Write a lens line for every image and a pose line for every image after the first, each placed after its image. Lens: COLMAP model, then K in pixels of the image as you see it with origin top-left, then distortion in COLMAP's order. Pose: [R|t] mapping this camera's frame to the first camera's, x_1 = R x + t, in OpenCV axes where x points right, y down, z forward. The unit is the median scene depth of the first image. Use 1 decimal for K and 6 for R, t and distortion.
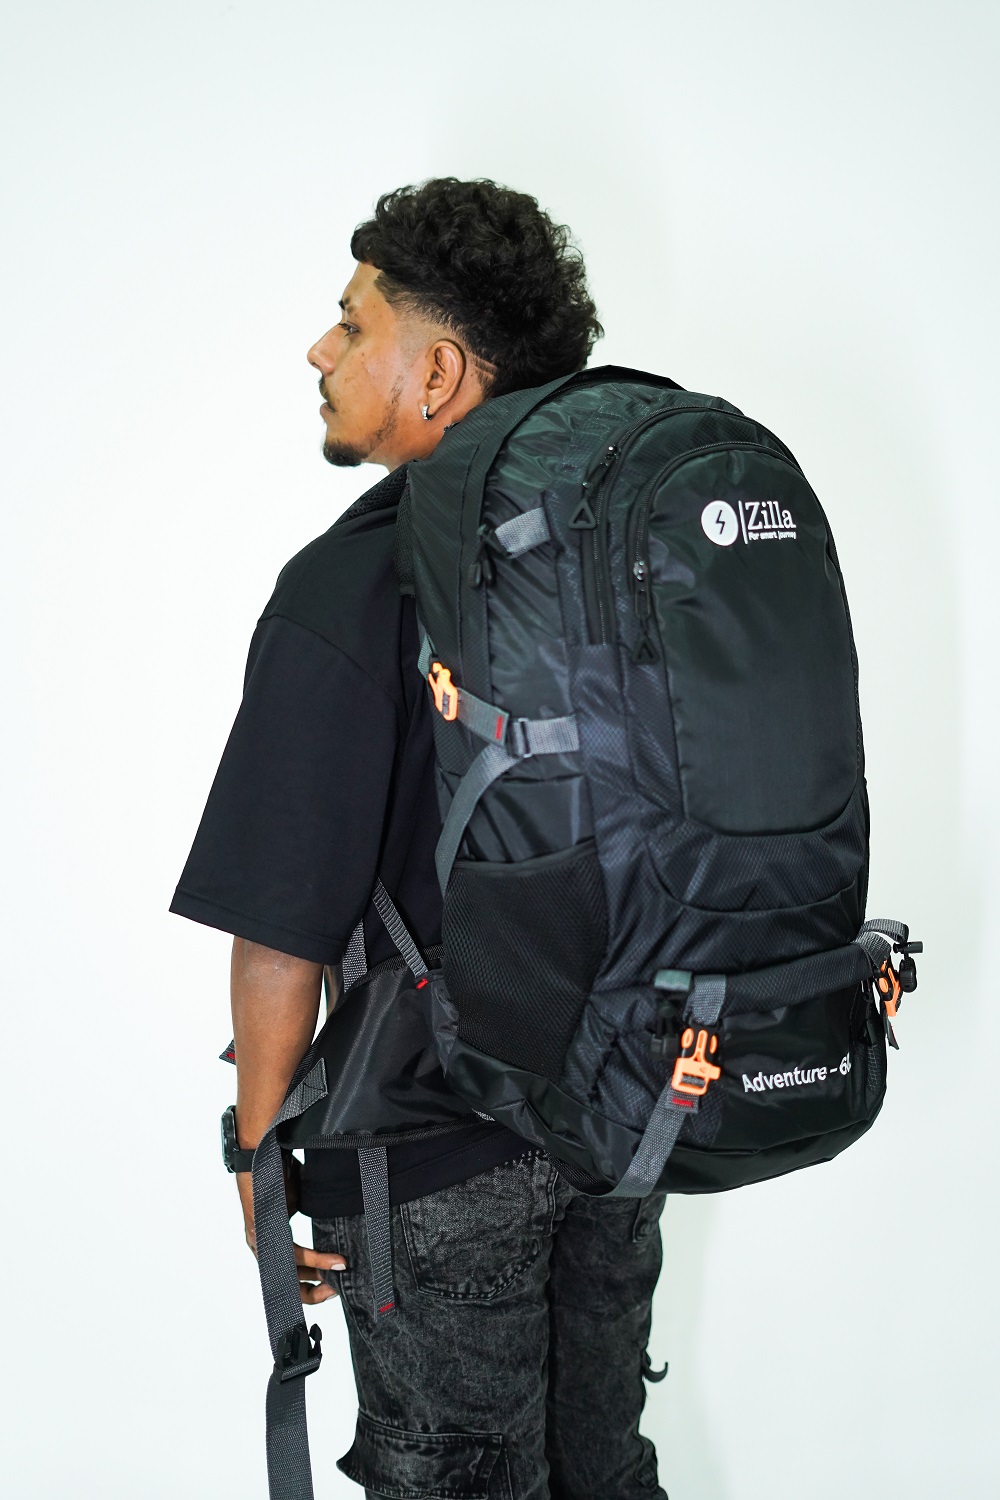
lens RADIAL K [[2275.2, 0, 500.0], [0, 2275.2, 750.0], [0, 0, 1]] dist [0.011544, -0.739993]
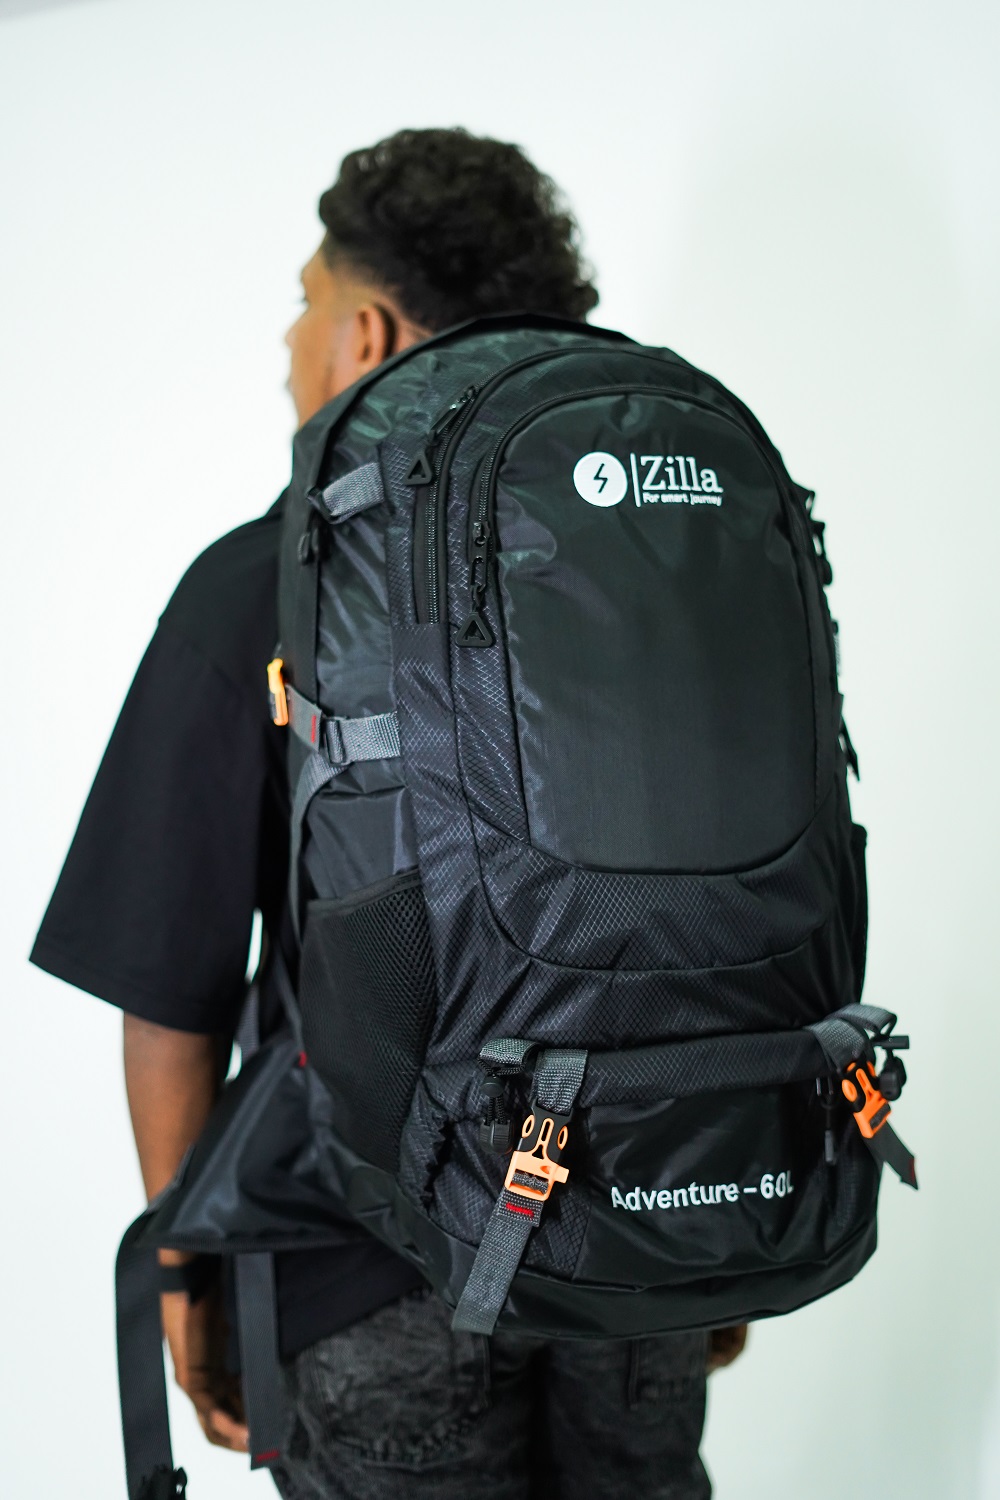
lens RADIAL K [[2275.2, 0, 500.0], [0, 2275.2, 750.0], [0, 0, 1]] dist [0.011544, -0.739993]
pose [[0.959925, 0.009357, -0.280100, 0.285147], [-0.035850, 0.995331, -0.089611, 0.066615], [0.277953, 0.096061, 0.955779, 0.237514]]
